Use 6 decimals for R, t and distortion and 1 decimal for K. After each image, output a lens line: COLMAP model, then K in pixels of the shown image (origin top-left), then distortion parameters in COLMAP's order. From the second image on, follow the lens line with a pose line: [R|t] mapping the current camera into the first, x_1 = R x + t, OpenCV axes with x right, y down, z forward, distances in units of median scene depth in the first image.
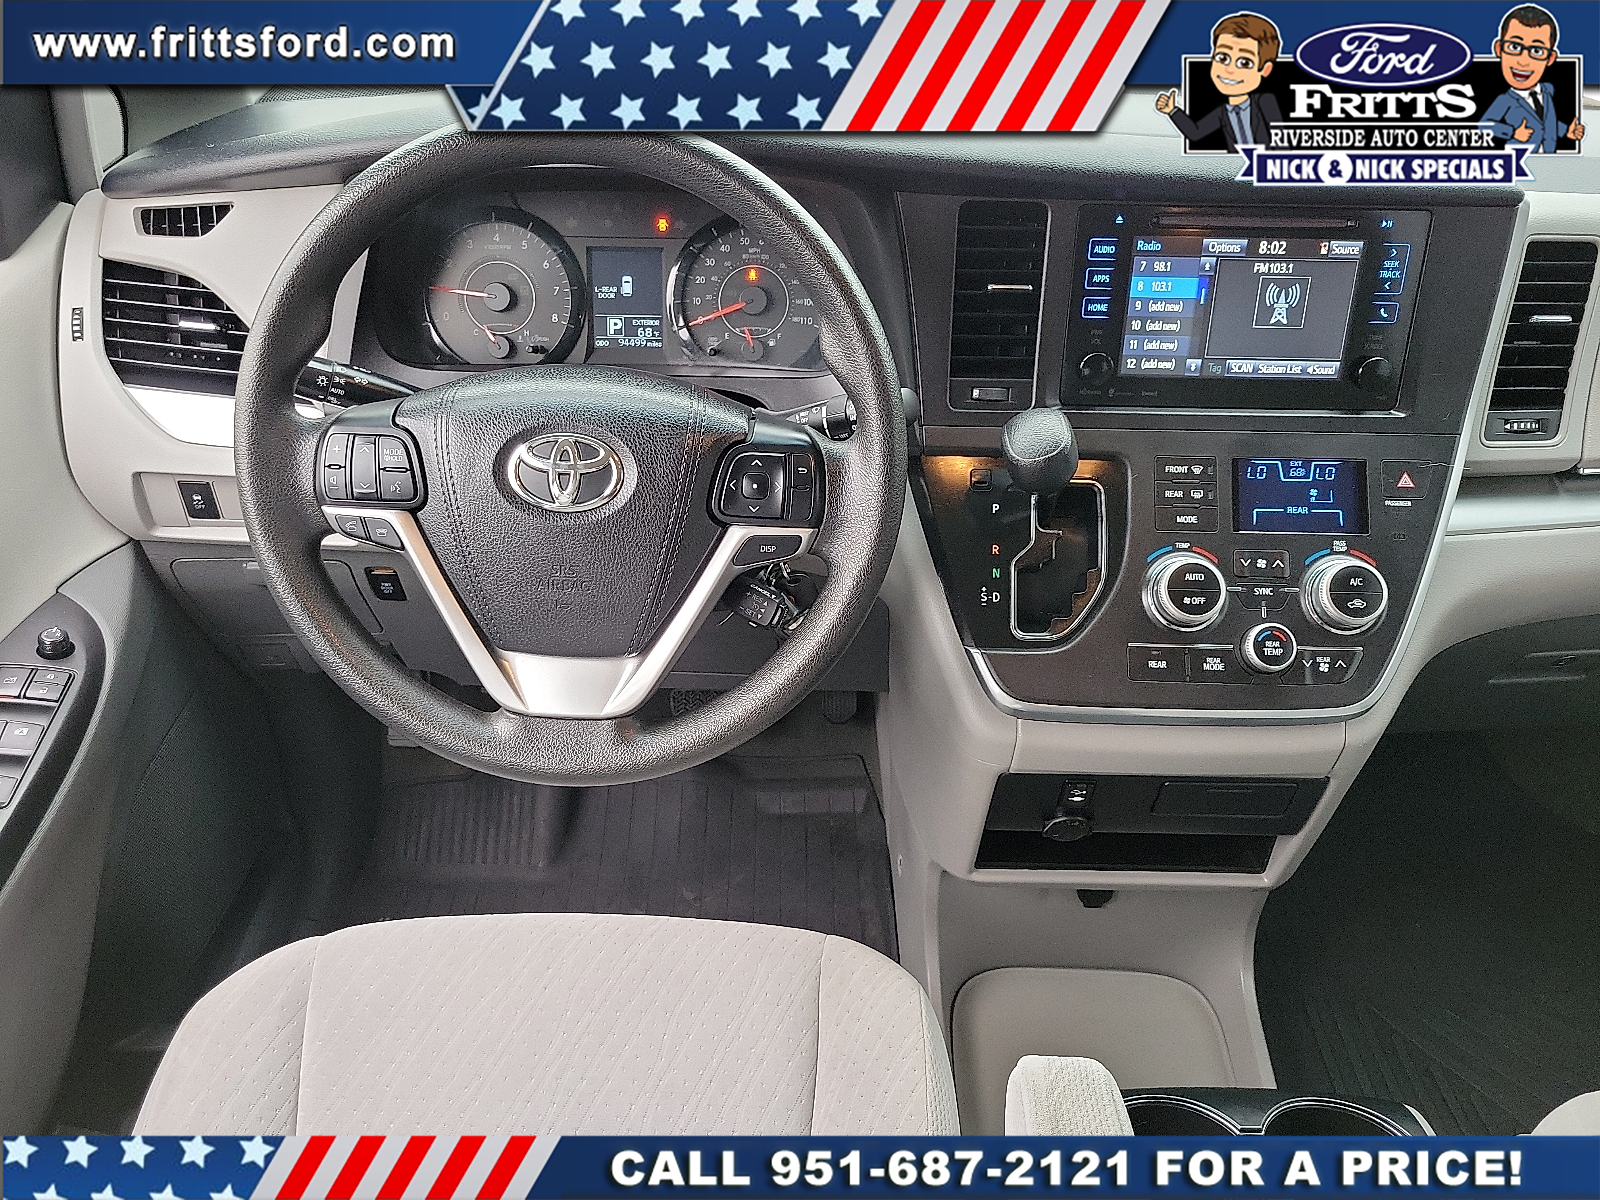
lens RADIAL K [[1147.1, 0, 796.8], [0, 1147.1, 603.5], [0, 0, 1]] dist [0.008003, 0.002601]
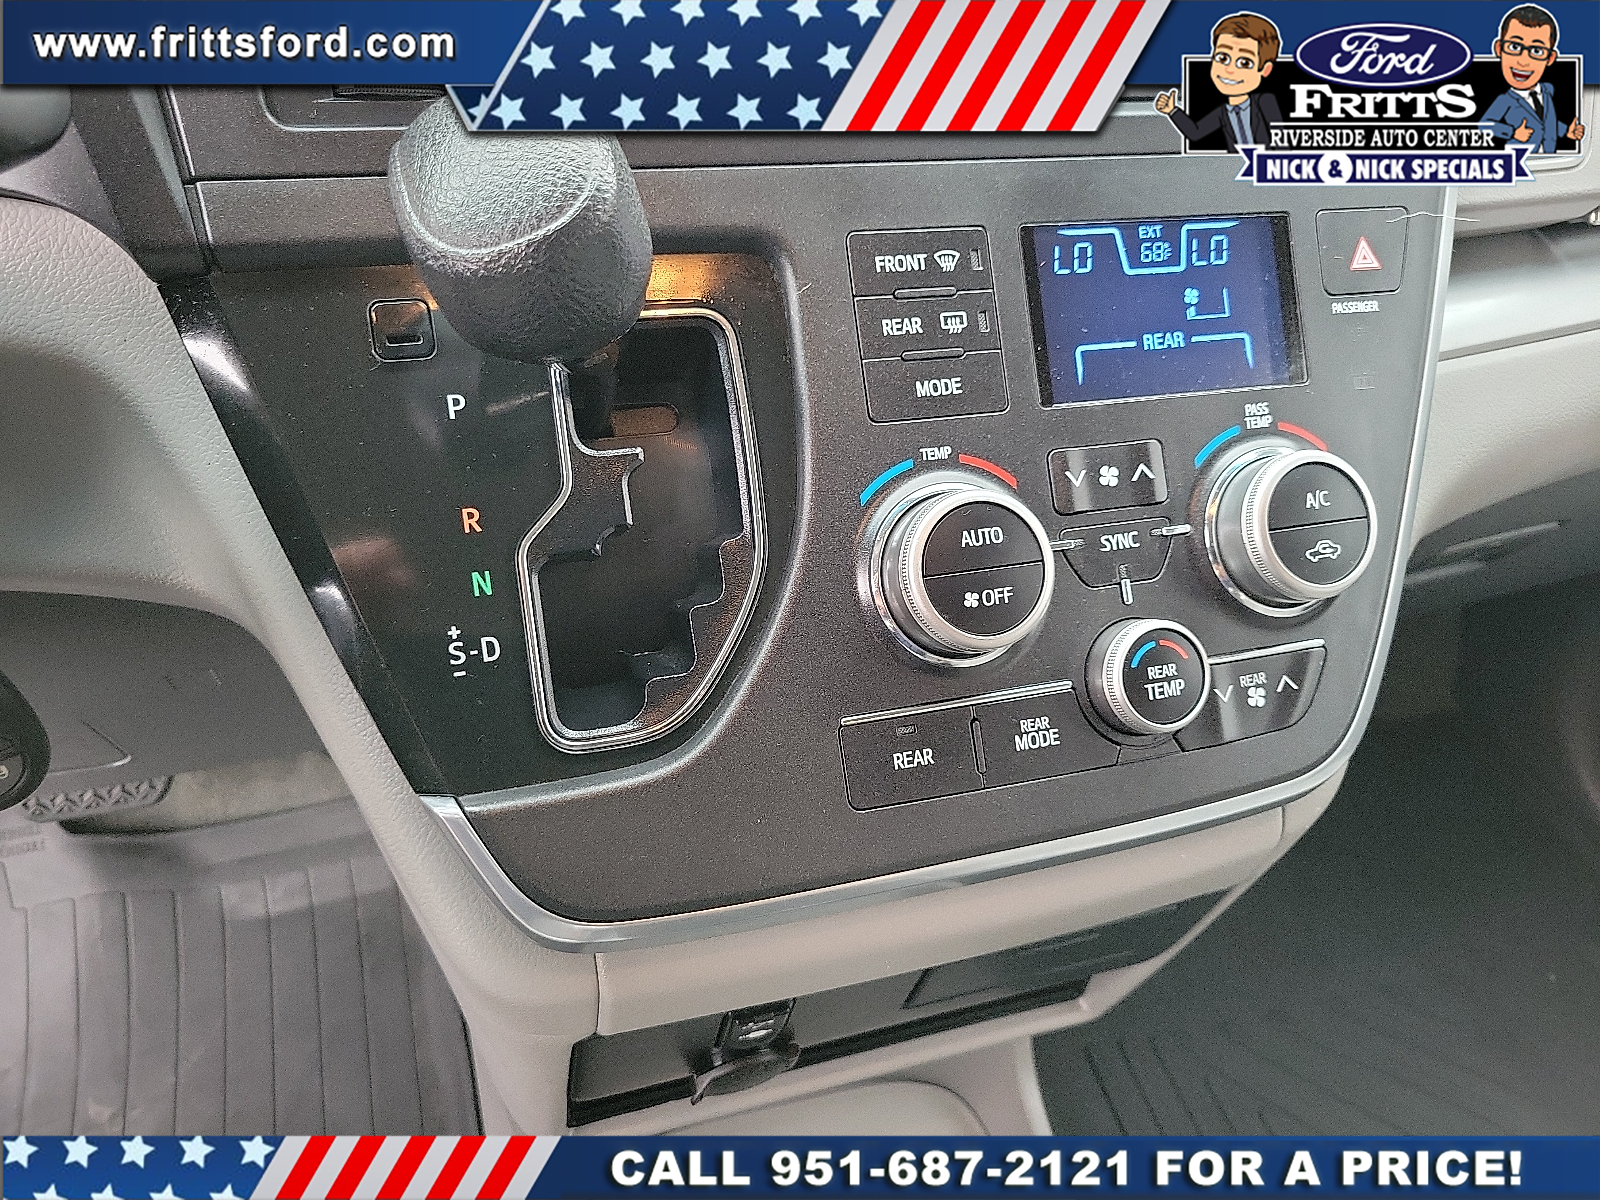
lens RADIAL K [[1147.1, 0, 802.2], [0, 1147.1, 601.5], [0, 0, 1]] dist [0.008003, 0.002601]
pose [[0.944267, -0.151939, 0.292017, 0.162840], [0.107425, 0.980771, 0.162934, -0.070252], [-0.311158, -0.122483, 0.942432, 0.620965]]
